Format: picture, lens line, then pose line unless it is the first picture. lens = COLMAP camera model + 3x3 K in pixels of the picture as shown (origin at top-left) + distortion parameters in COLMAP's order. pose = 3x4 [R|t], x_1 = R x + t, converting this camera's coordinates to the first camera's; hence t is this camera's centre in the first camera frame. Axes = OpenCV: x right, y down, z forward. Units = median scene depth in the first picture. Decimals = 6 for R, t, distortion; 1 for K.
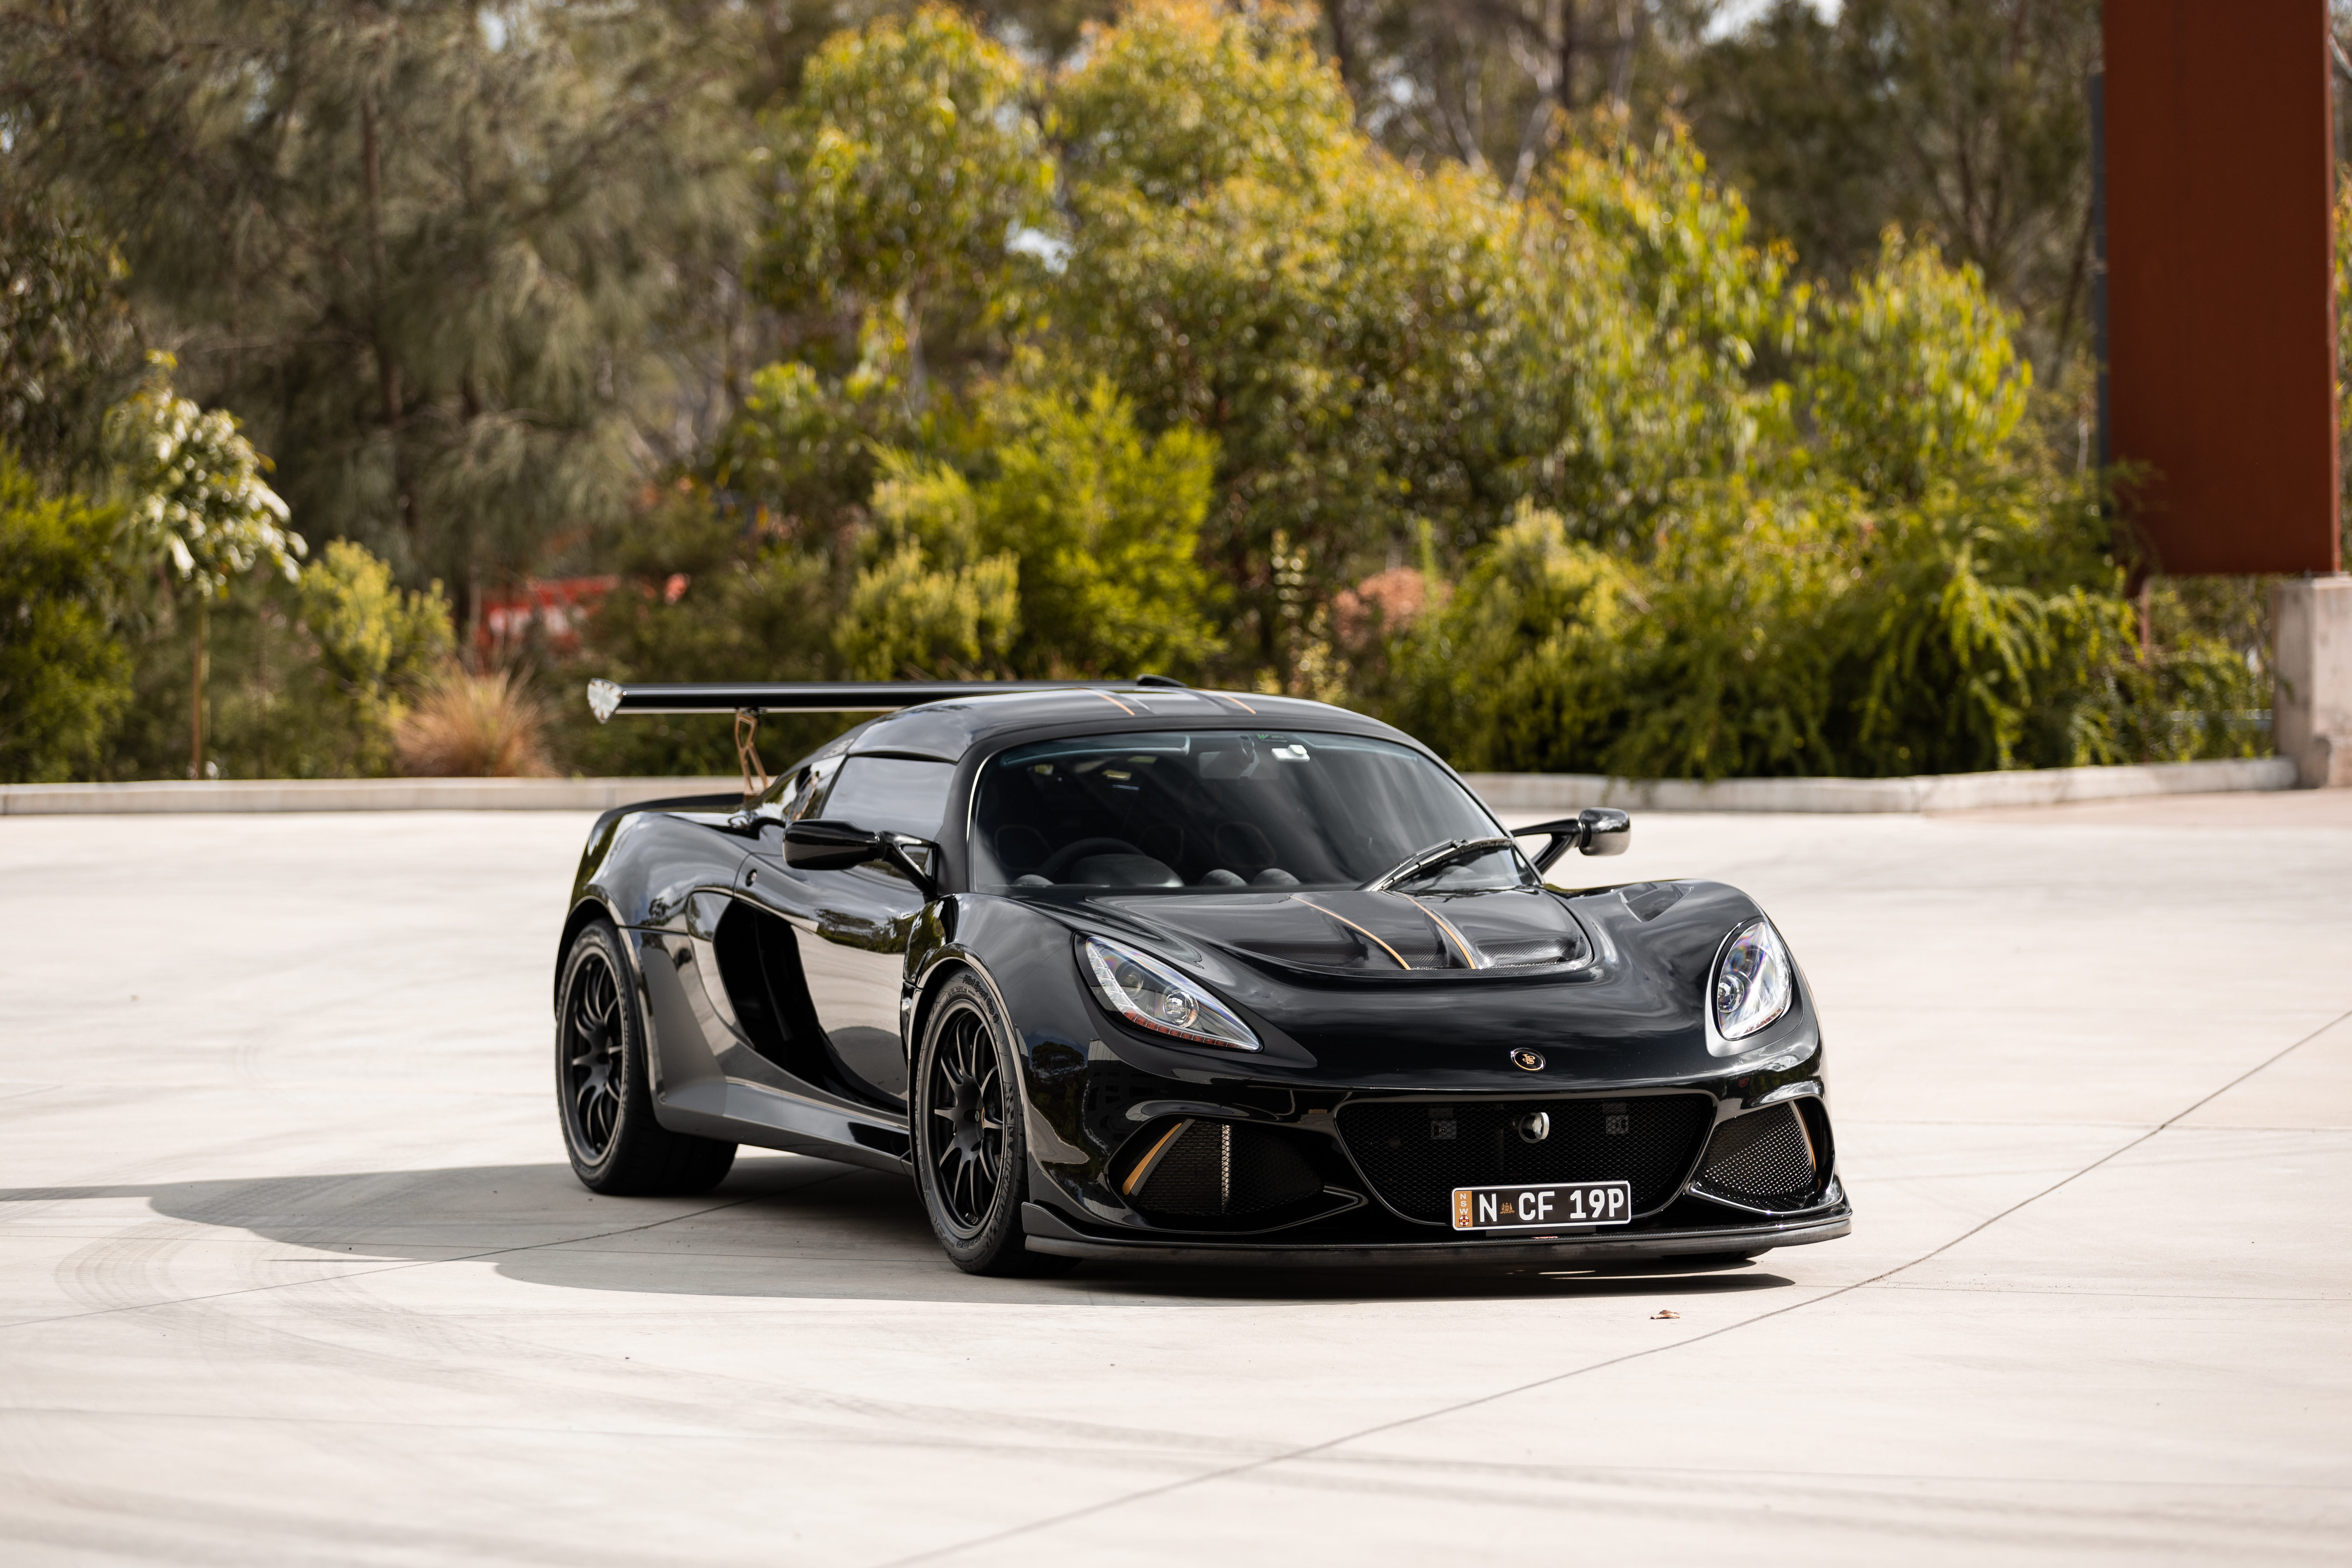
lens RADIAL K [[7598.7, 0, 1176.0], [0, 7598.7, 784.0], [0, 0, 1]] dist [-0.146042, -0.817942]
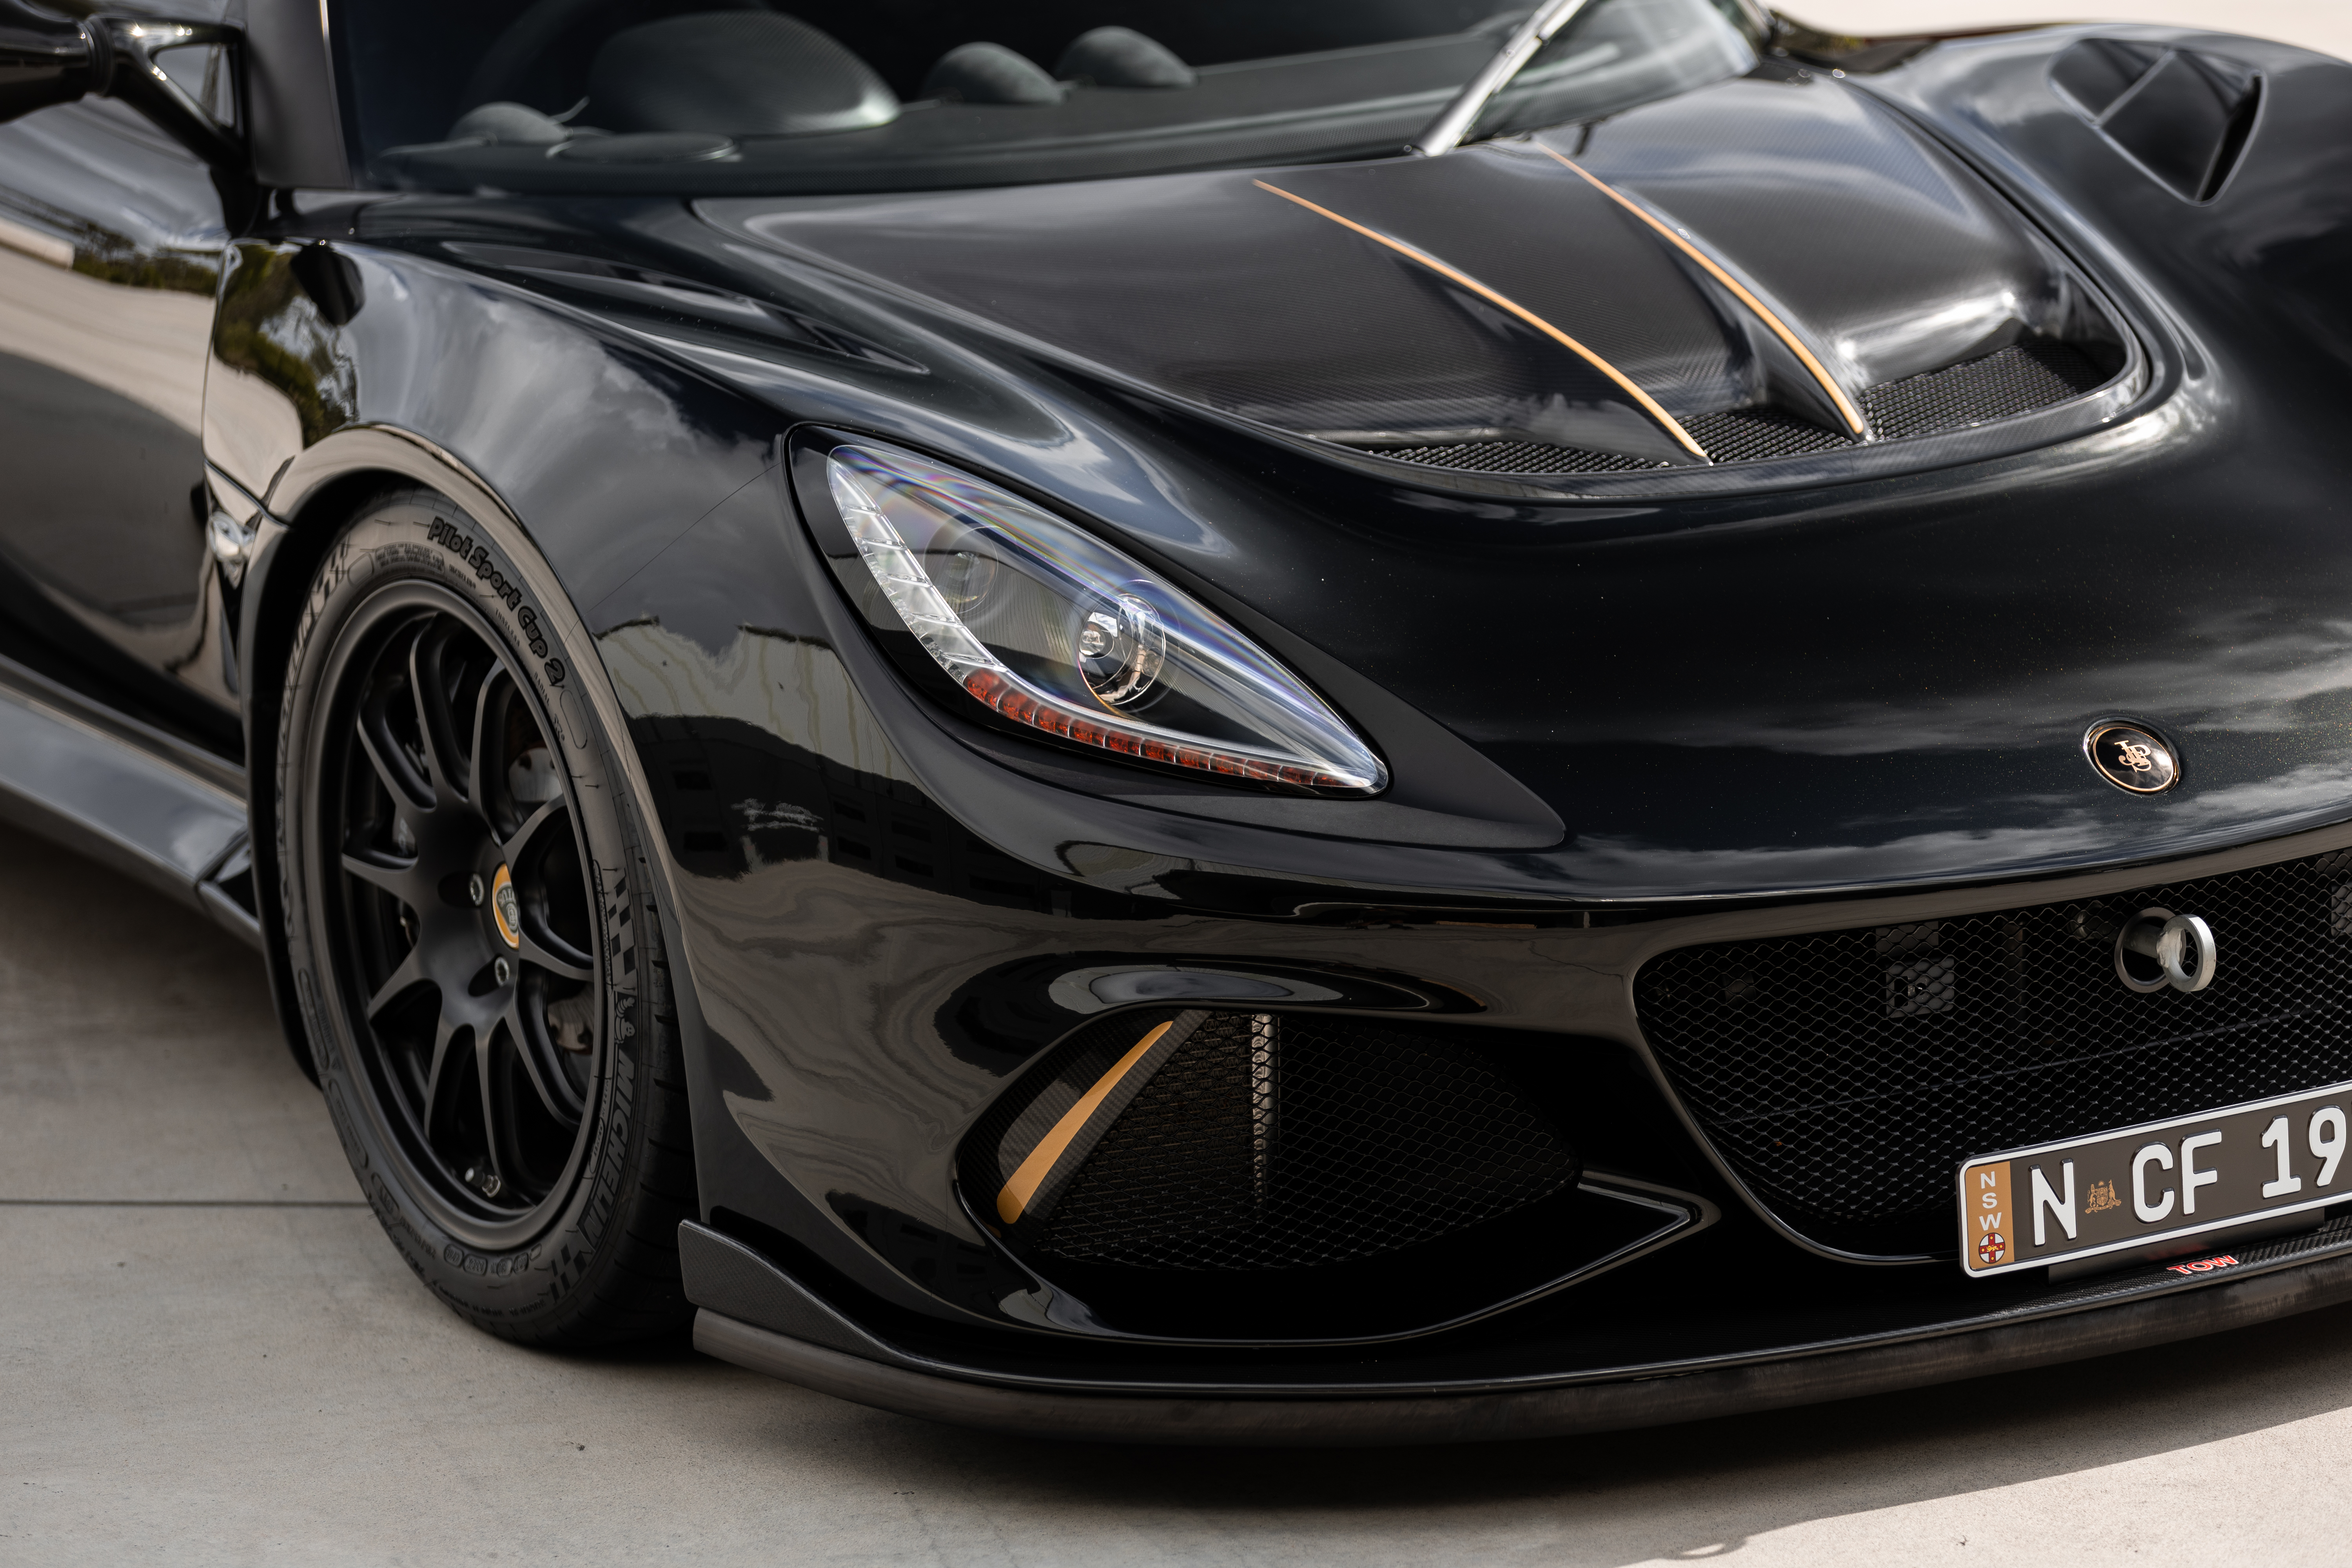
lens RADIAL K [[8766.2, 0, 1229.3], [0, 8766.2, 783.6], [0, 0, 1]] dist [0.054962, -2.873565]
pose [[0.985822, -0.063393, 0.155360, -0.056926], [0.030323, 0.977948, 0.206634, -0.046755], [-0.165034, -0.198993, 0.966005, 0.618170]]
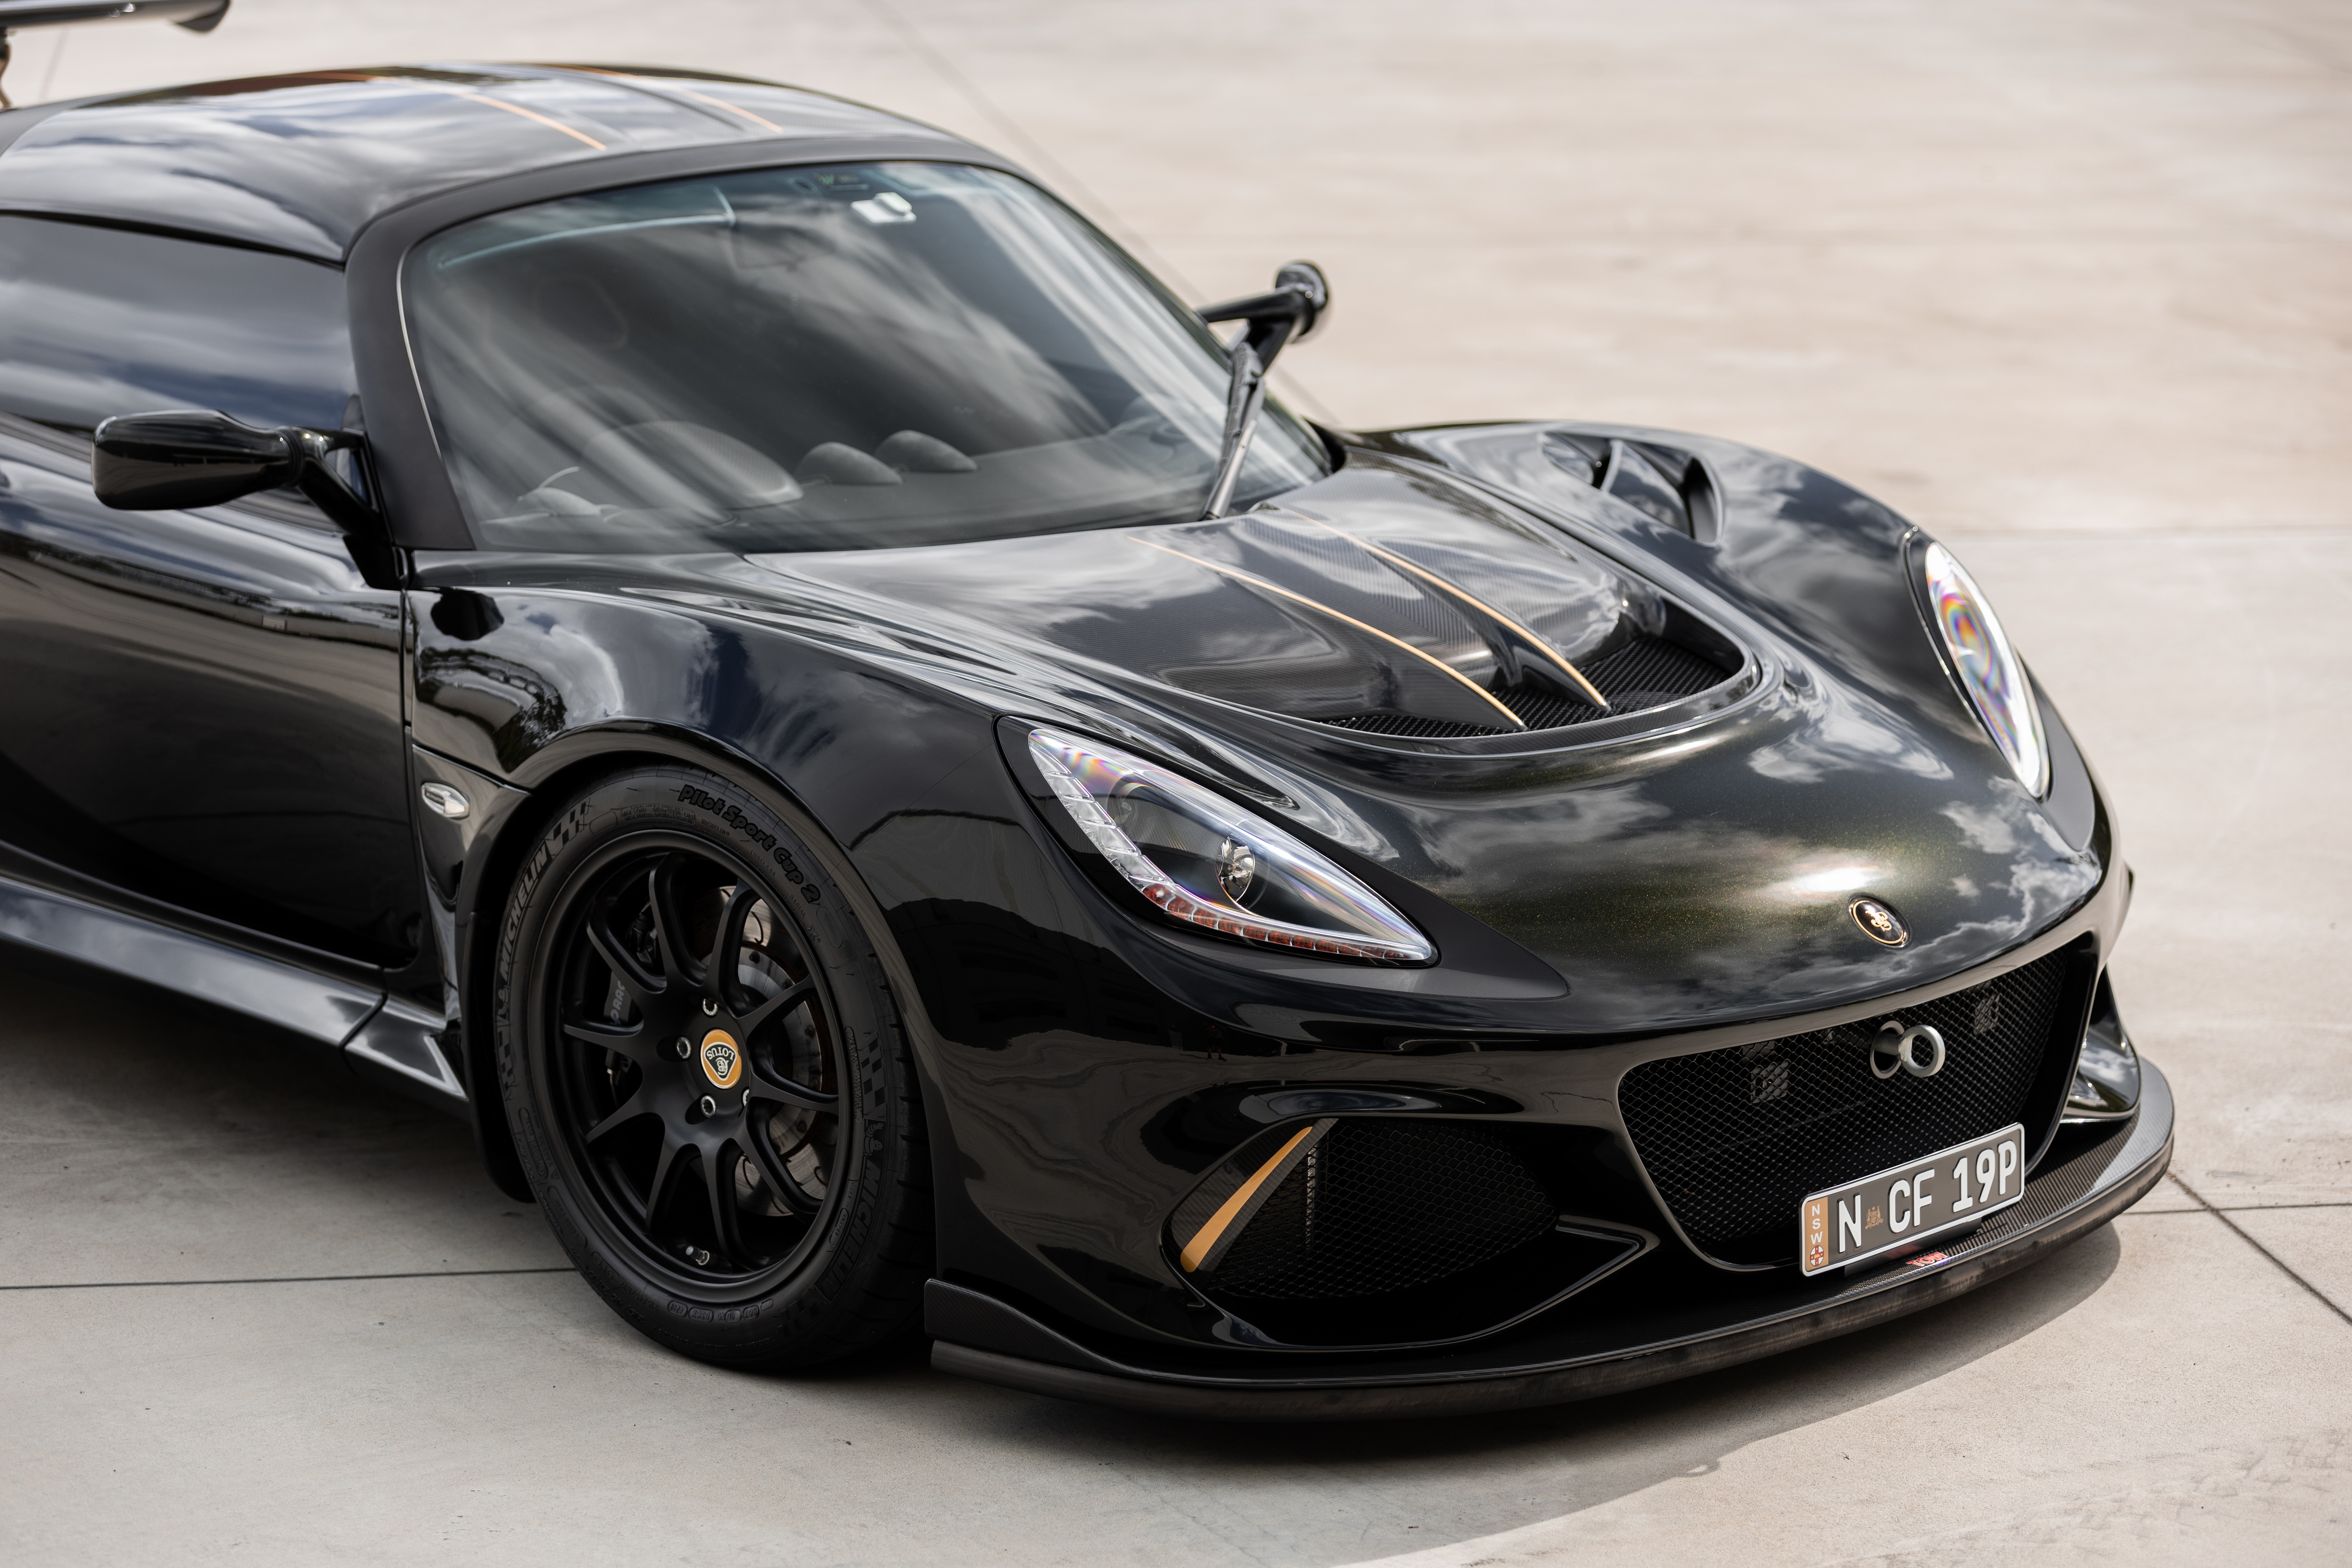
lens RADIAL K [[5628.6, 0, 1176.0], [0, 5628.6, 784.0], [0, 0, 1]] dist [-0.117847, -0.395561]
pose [[0.904833, -0.083735, 0.417452, -0.155837], [0.001382, 0.981043, 0.193786, -0.047016], [-0.425765, -0.174767, 0.887795, 0.681999]]
